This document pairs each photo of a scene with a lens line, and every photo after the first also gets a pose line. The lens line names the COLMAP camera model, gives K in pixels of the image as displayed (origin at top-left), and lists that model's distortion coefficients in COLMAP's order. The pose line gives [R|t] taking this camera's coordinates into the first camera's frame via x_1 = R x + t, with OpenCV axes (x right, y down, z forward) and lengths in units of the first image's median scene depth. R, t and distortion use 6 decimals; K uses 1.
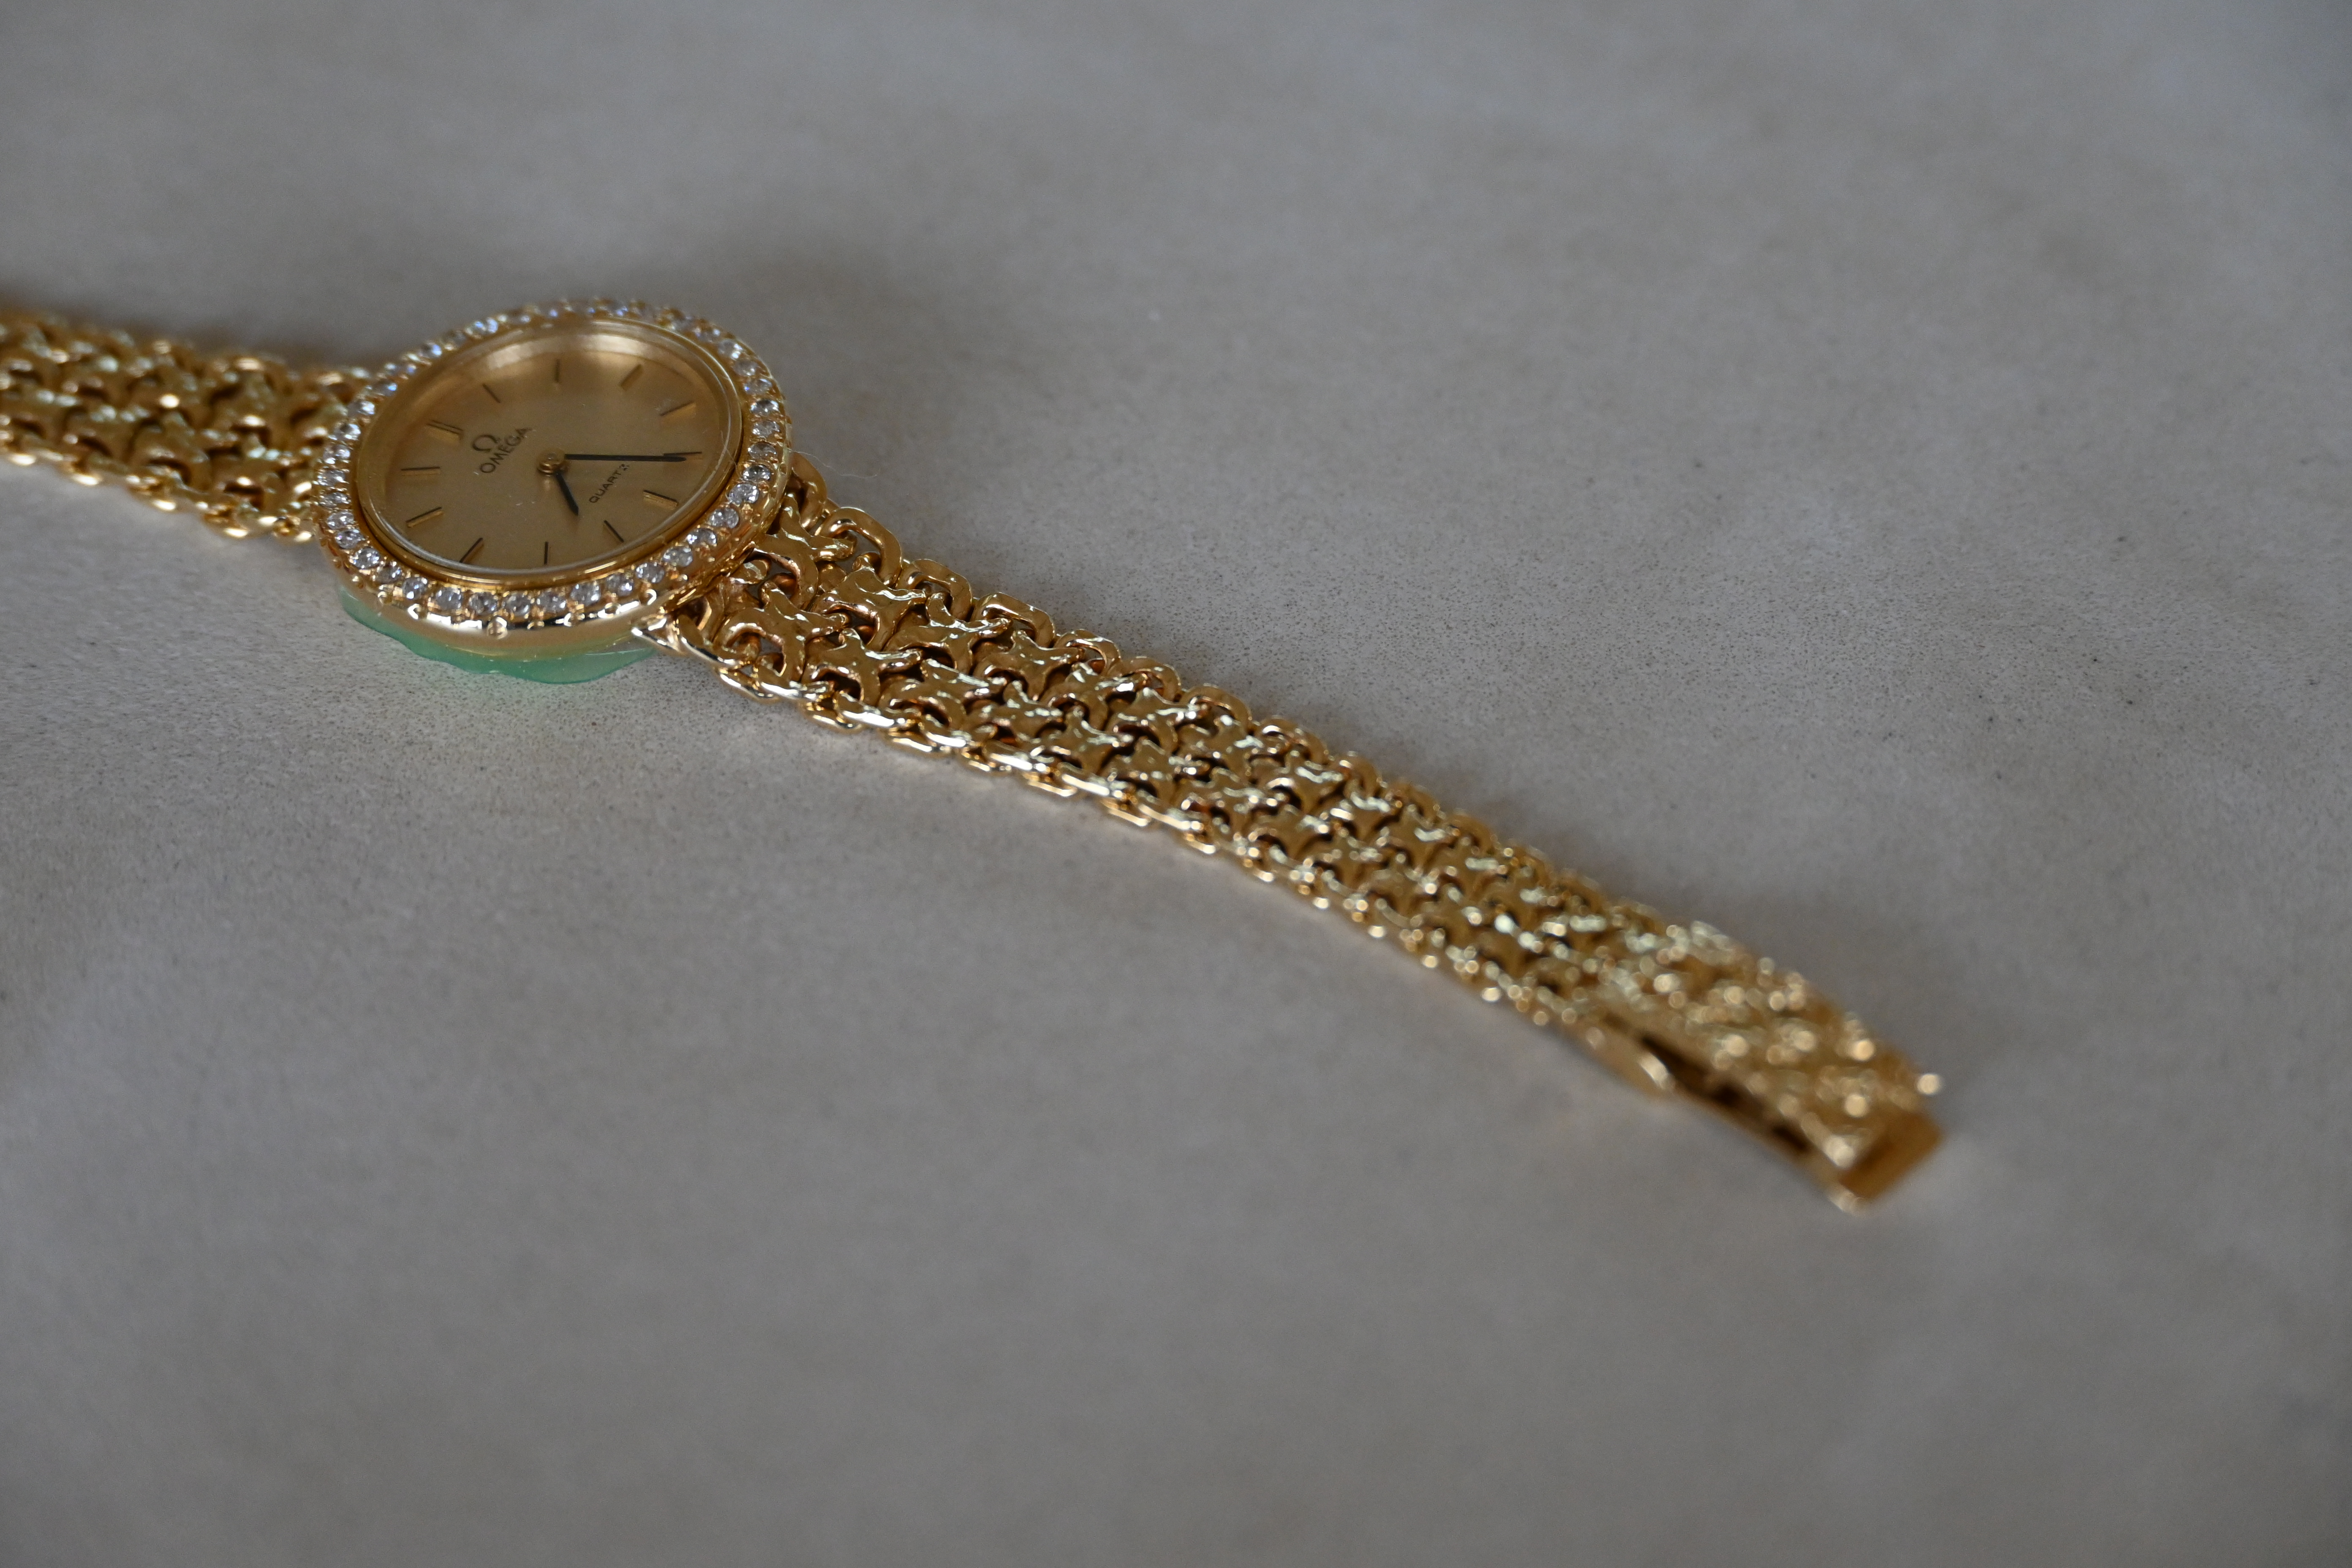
lens RADIAL K [[6801.0, 0, 1170.2], [0, 6801.0, 782.0], [0, 0, 1]] dist [0.076136, 0.000000]
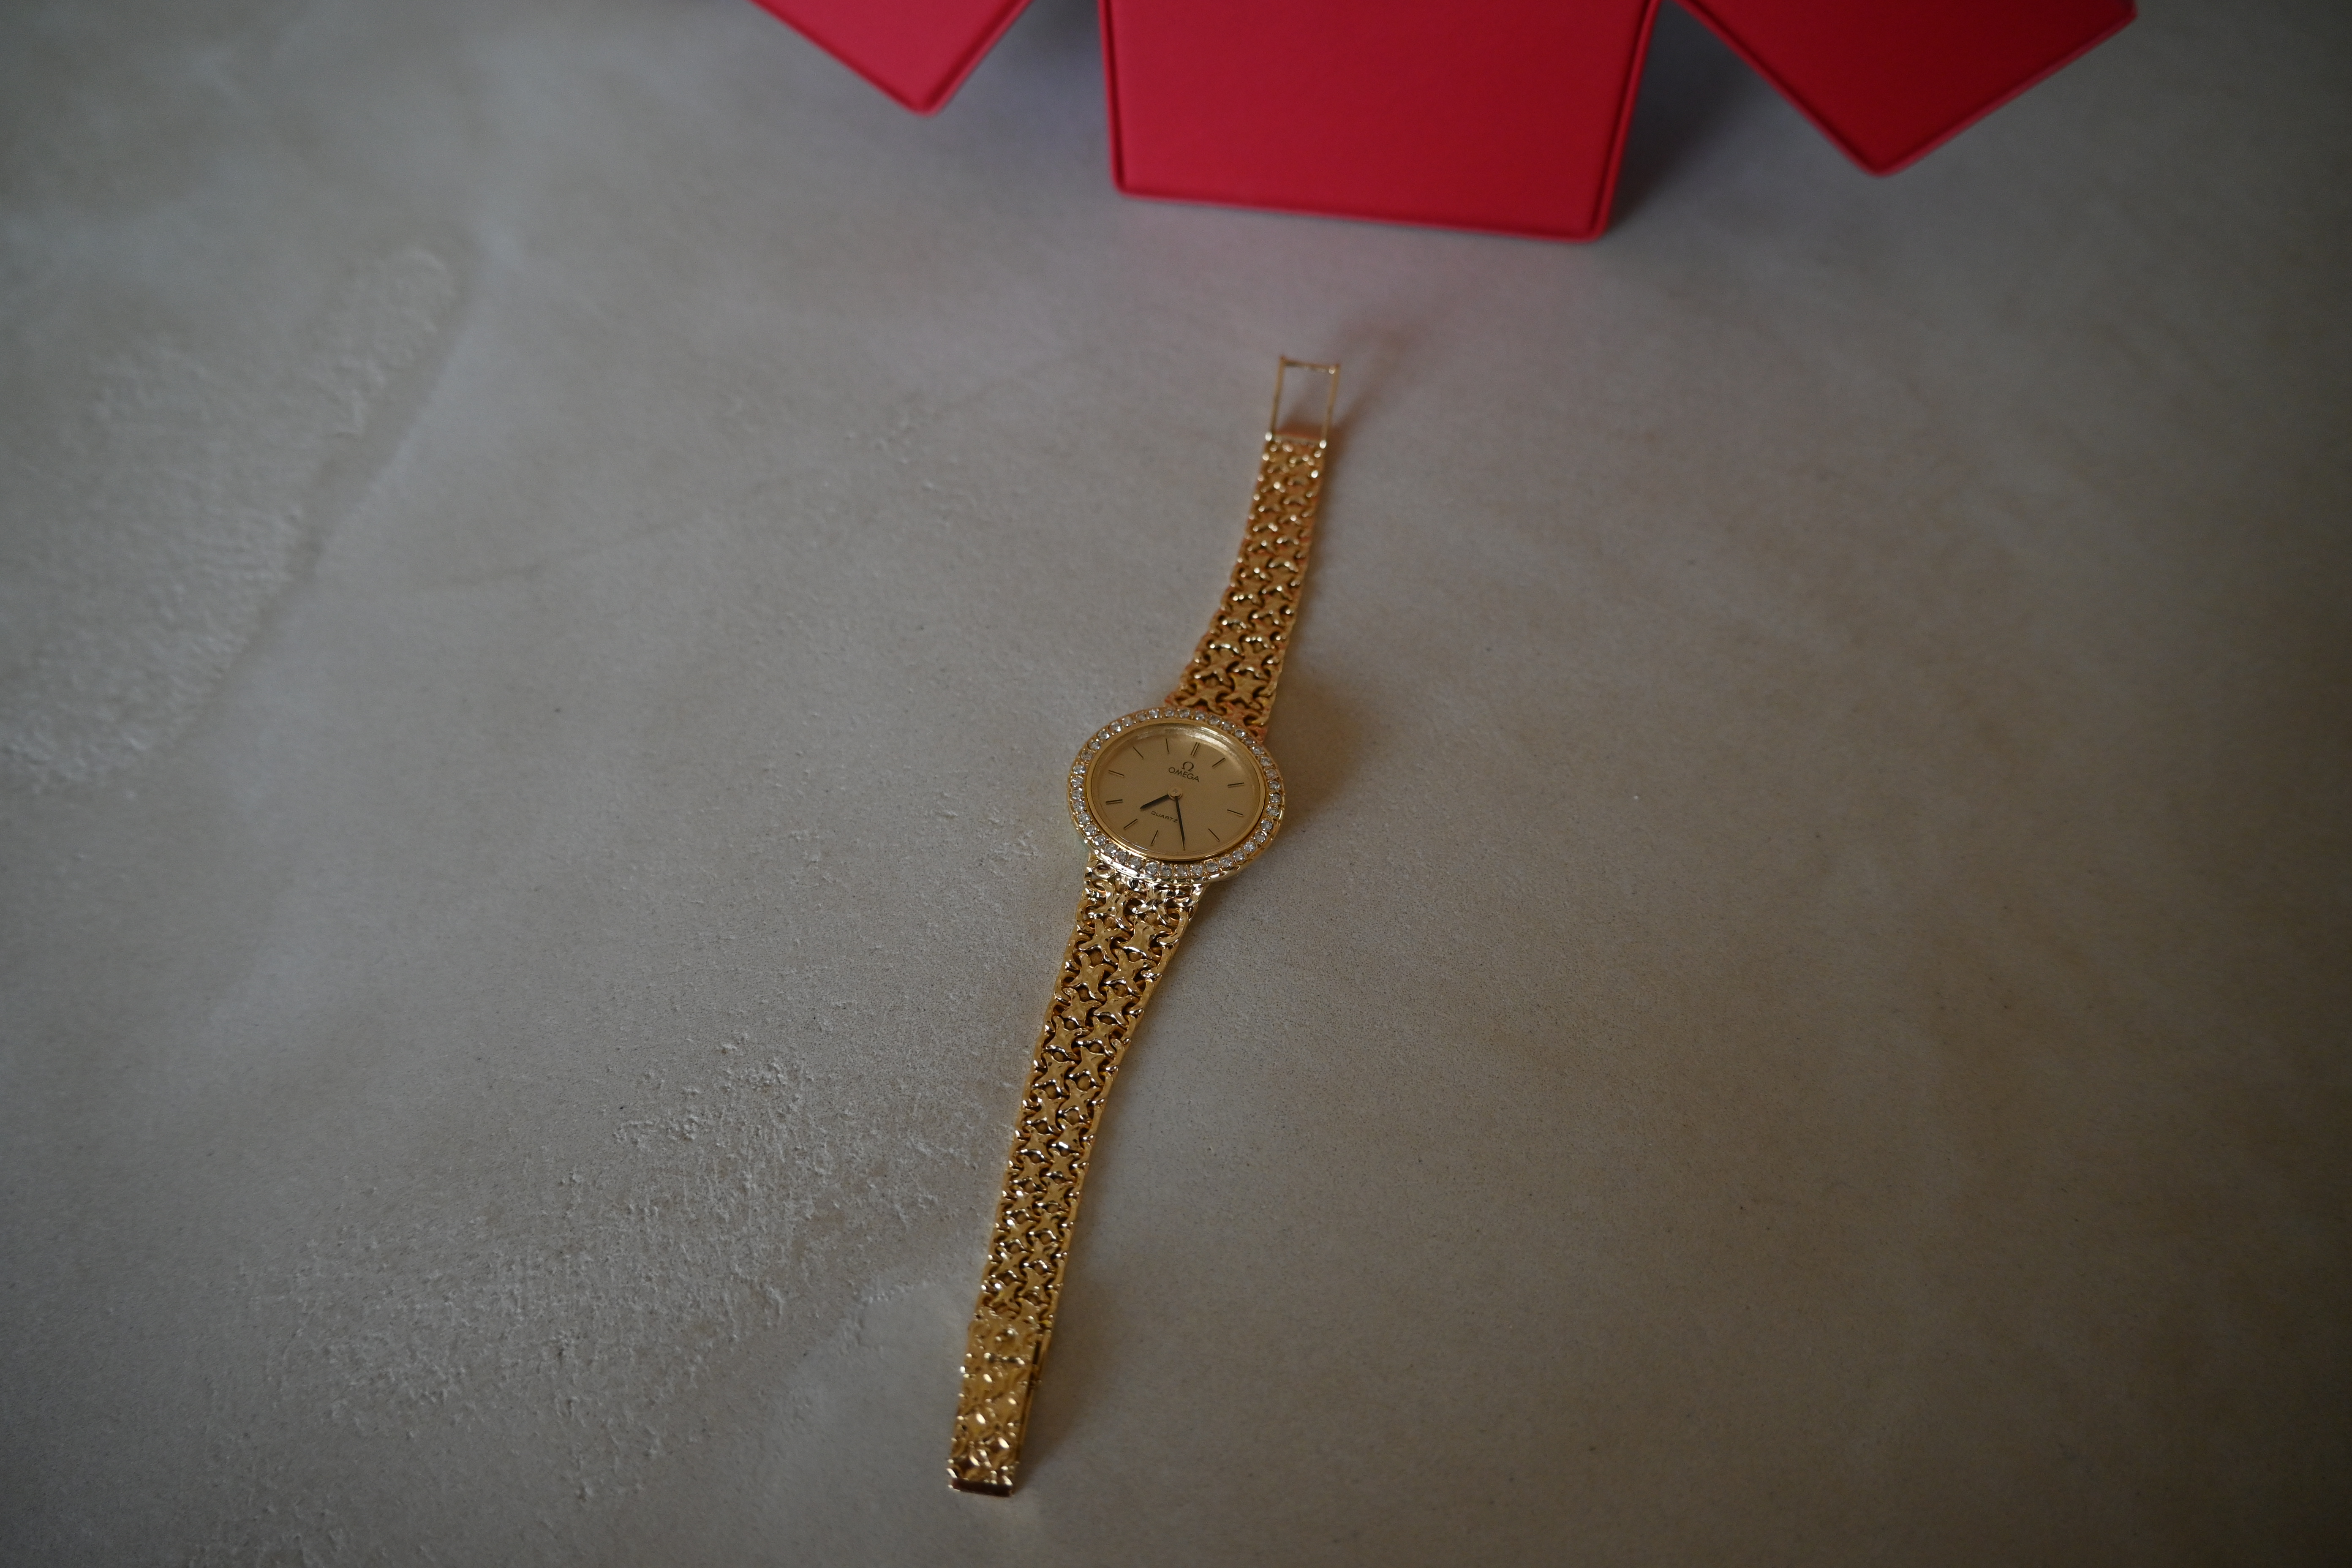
lens RADIAL K [[1831.1, 0, 1180.1], [0, 1831.1, 770.4], [0, 0, 1]] dist [0.013850, 0.020814]
pose [[0.988814, 0.128247, -0.076159, -0.095063], [-0.097176, 0.941273, 0.323360, -0.257264], [0.113157, -0.312342, 0.943206, 0.414043]]
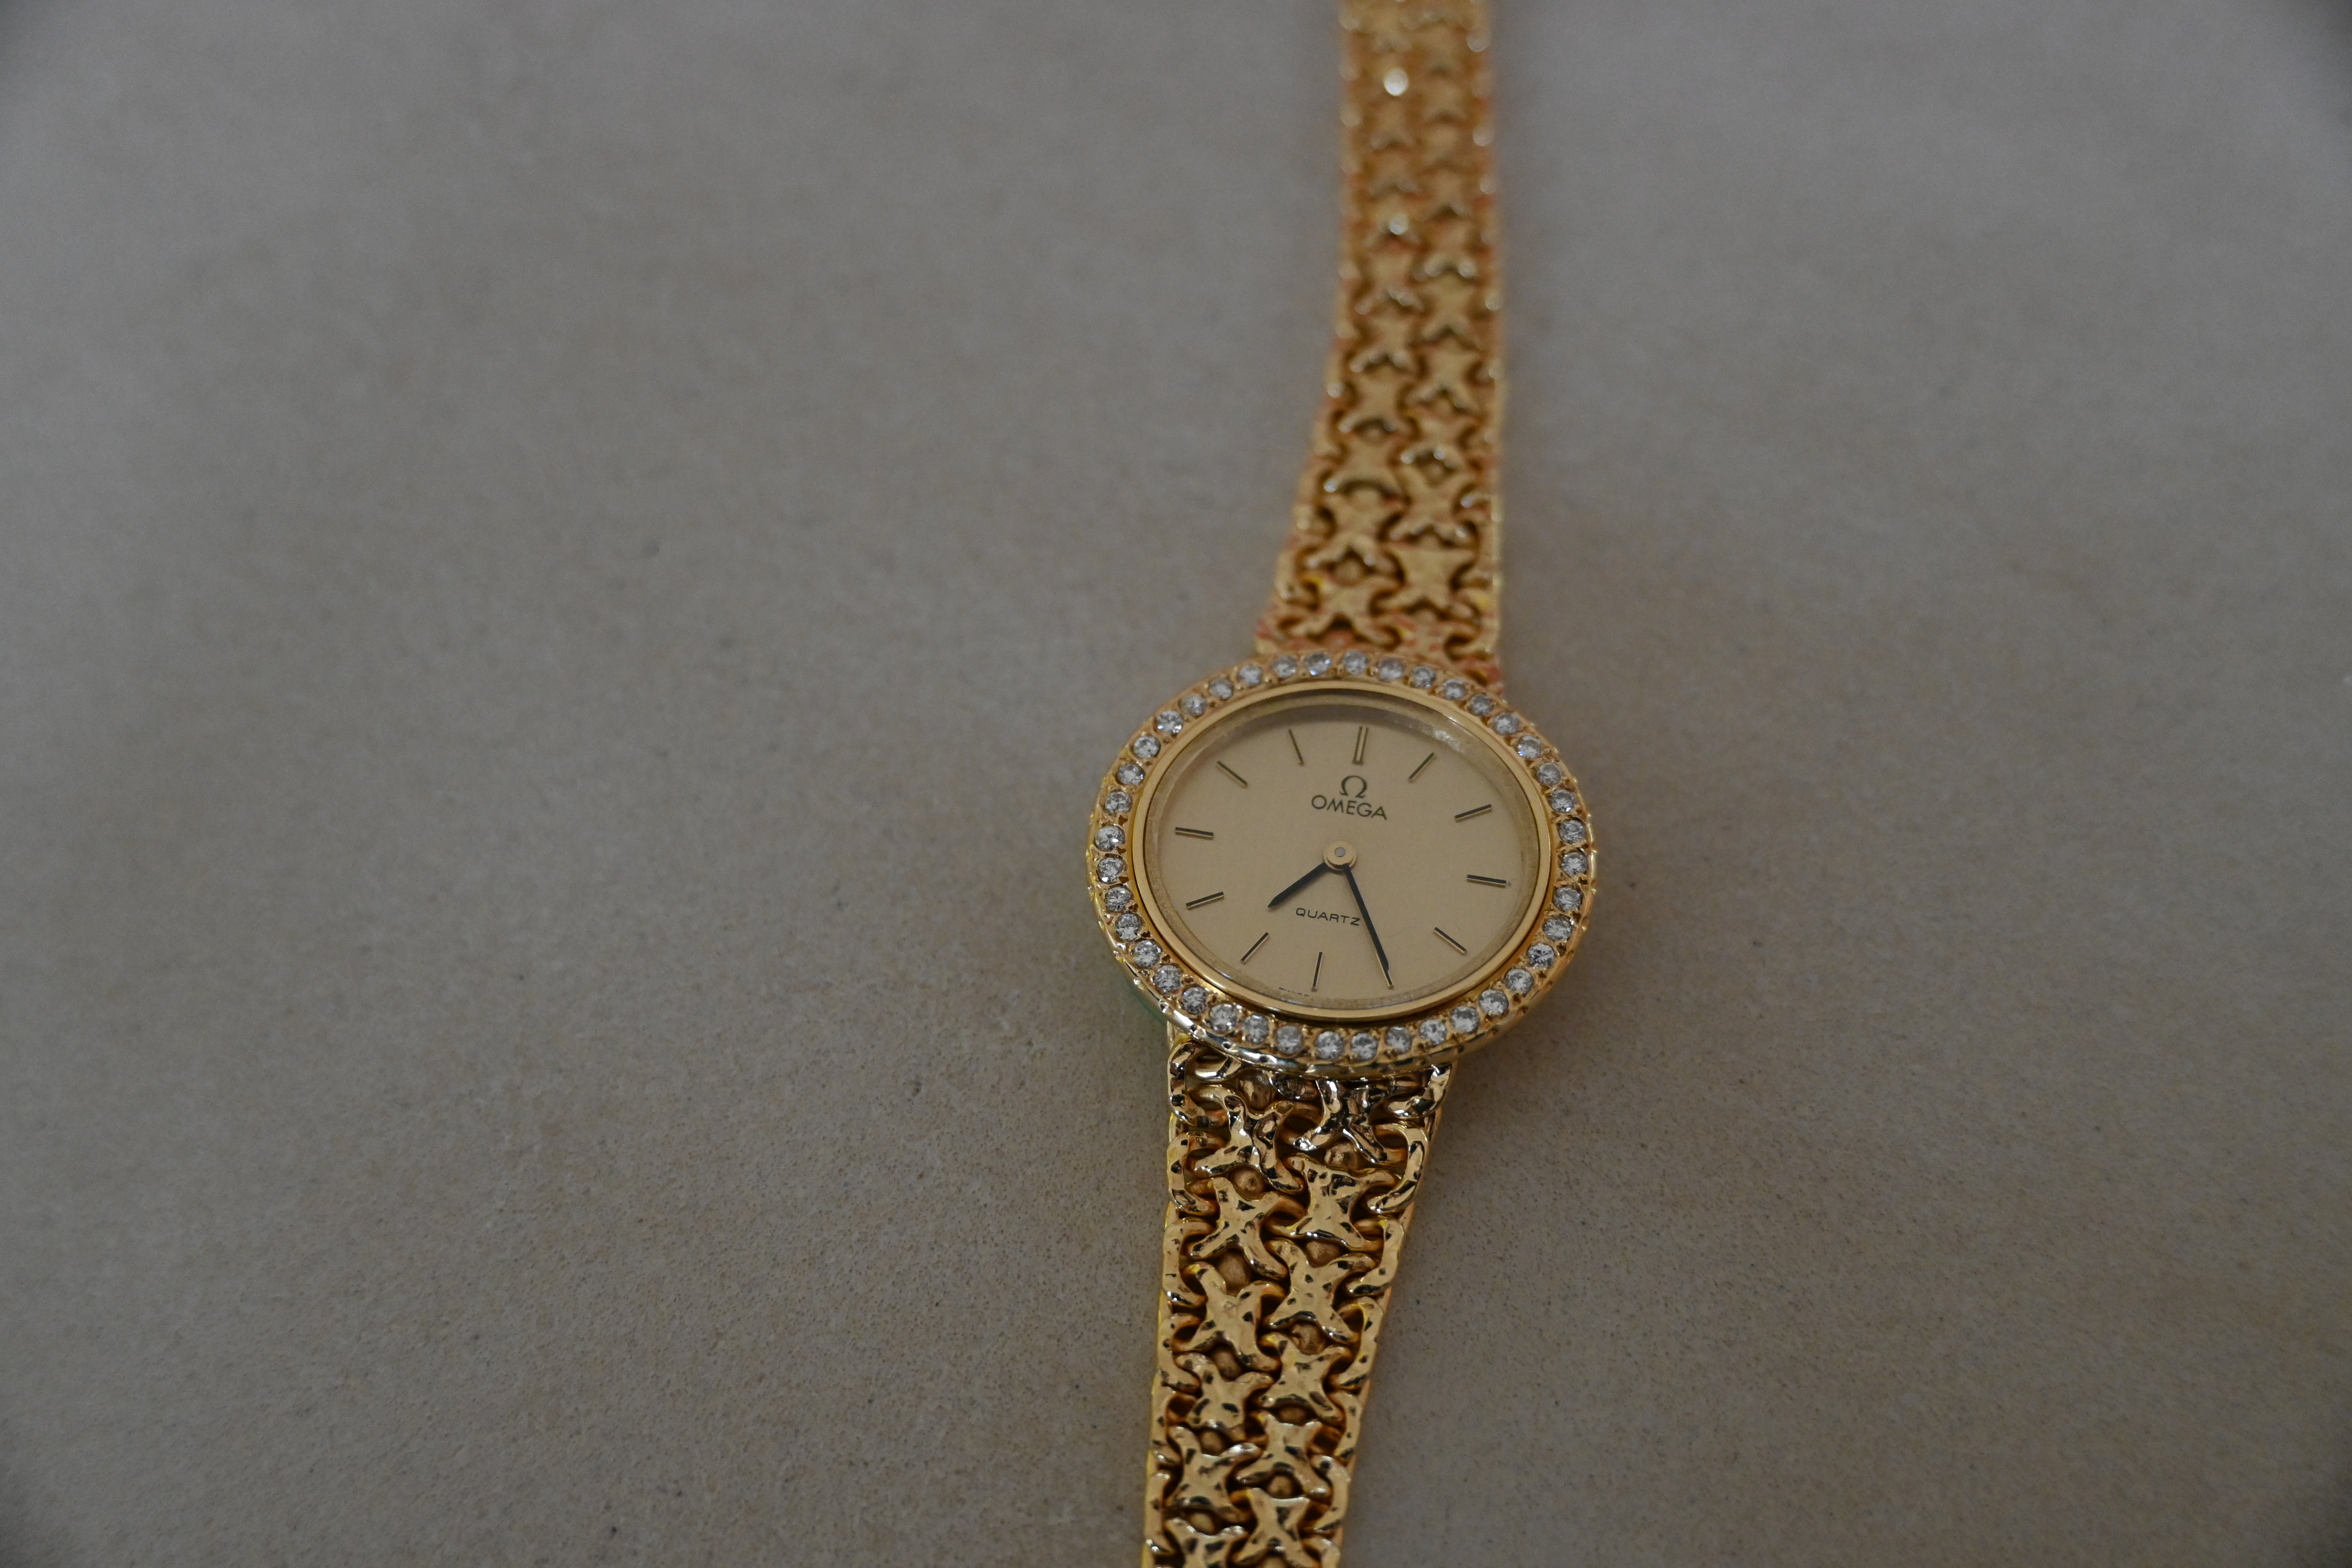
lens RADIAL K [[3442.0, 0, 1174.1], [0, 3442.0, 787.2], [0, 0, 1]] dist [-0.007696, 0.000000]
pose [[0.999334, -0.036064, 0.005644, -0.172048], [0.030841, 0.916868, 0.397998, -0.259170], [-0.019528, -0.397559, 0.917369, 0.544329]]
